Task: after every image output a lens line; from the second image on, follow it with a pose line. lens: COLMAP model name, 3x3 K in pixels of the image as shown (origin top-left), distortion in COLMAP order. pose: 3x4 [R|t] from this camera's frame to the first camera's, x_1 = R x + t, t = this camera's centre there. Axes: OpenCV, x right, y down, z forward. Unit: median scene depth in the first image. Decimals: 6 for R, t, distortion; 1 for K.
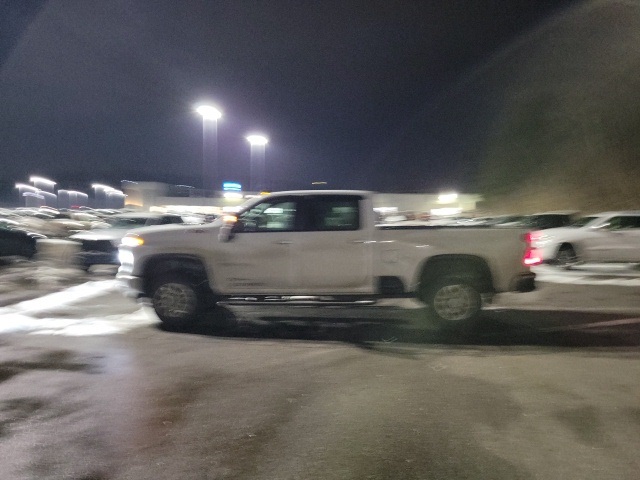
lens RADIAL K [[479.9, 0, 322.3], [0, 479.9, 242.6], [0, 0, 1]] dist [0.052198, -0.027058]
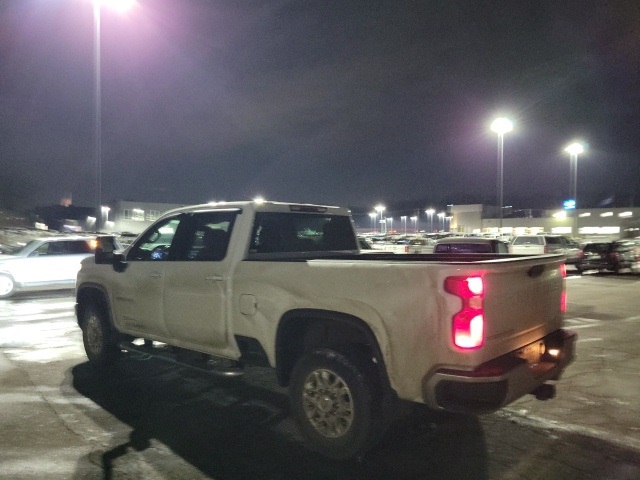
lens RADIAL K [[479.9, 0, 323.7], [0, 479.9, 245.0], [0, 0, 1]] dist [0.052198, -0.027058]
pose [[0.782899, 0.002639, -0.622143, 0.581588], [-0.028249, 0.999110, -0.031310, -0.029794], [0.621507, 0.042087, 0.782277, 0.566139]]
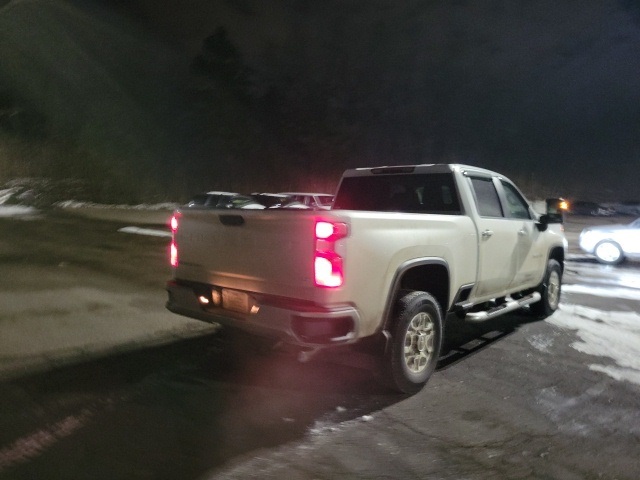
lens RADIAL K [[479.9, 0, 322.0], [0, 479.9, 233.7], [0, 0, 1]] dist [0.052198, -0.027058]
pose [[-0.591709, 0.023320, -0.805814, 0.804311], [-0.064226, 0.995041, 0.075956, -0.056094], [0.803589, 0.096698, -0.587277, 1.478270]]
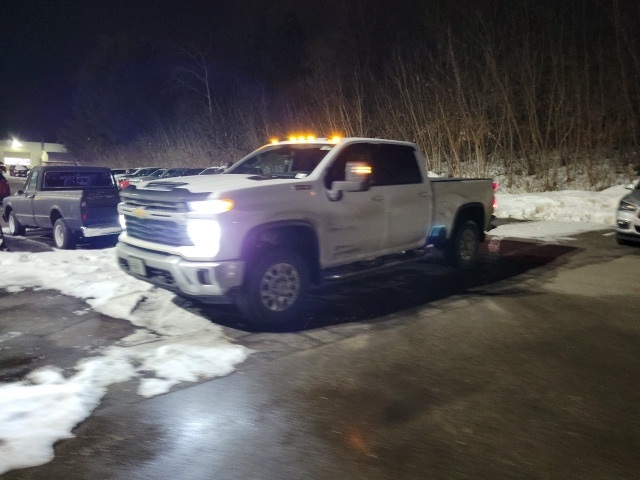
lens RADIAL K [[479.9, 0, 322.3], [0, 479.9, 235.9], [0, 0, 1]] dist [0.052198, -0.027058]
pose [[0.648382, -0.095034, 0.755360, -0.788201], [0.031046, 0.994653, 0.098492, -0.020874], [-0.760682, -0.040410, 0.647866, 0.510602]]
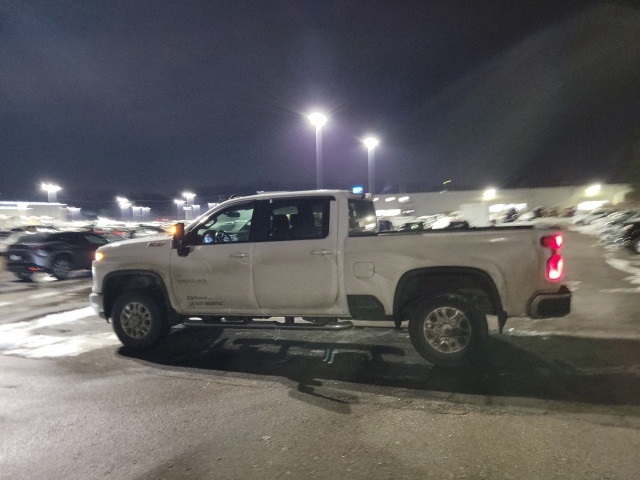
lens RADIAL K [[479.9, 0, 322.9], [0, 479.9, 239.8], [0, 0, 1]] dist [0.052198, -0.027058]
pose [[0.964879, -0.027471, -0.261255, 0.279740], [0.024330, 0.999588, -0.015252, -0.010715], [0.261567, 0.008360, 0.965149, 0.209271]]
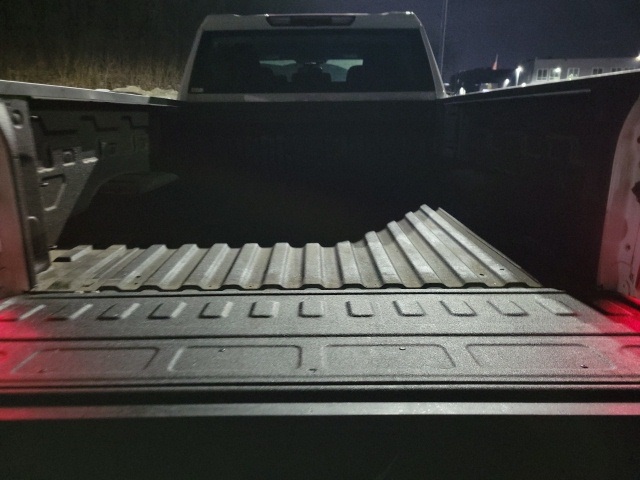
lens RADIAL K [[479.9, 0, 318.1], [0, 479.9, 235.9], [0, 0, 1]] dist [0.052198, -0.027058]
pose [[0.069549, 0.255358, -0.964342, 0.596073], [-0.047973, 0.966420, 0.252449, -0.027273], [0.996424, 0.028704, 0.079464, 1.085576]]
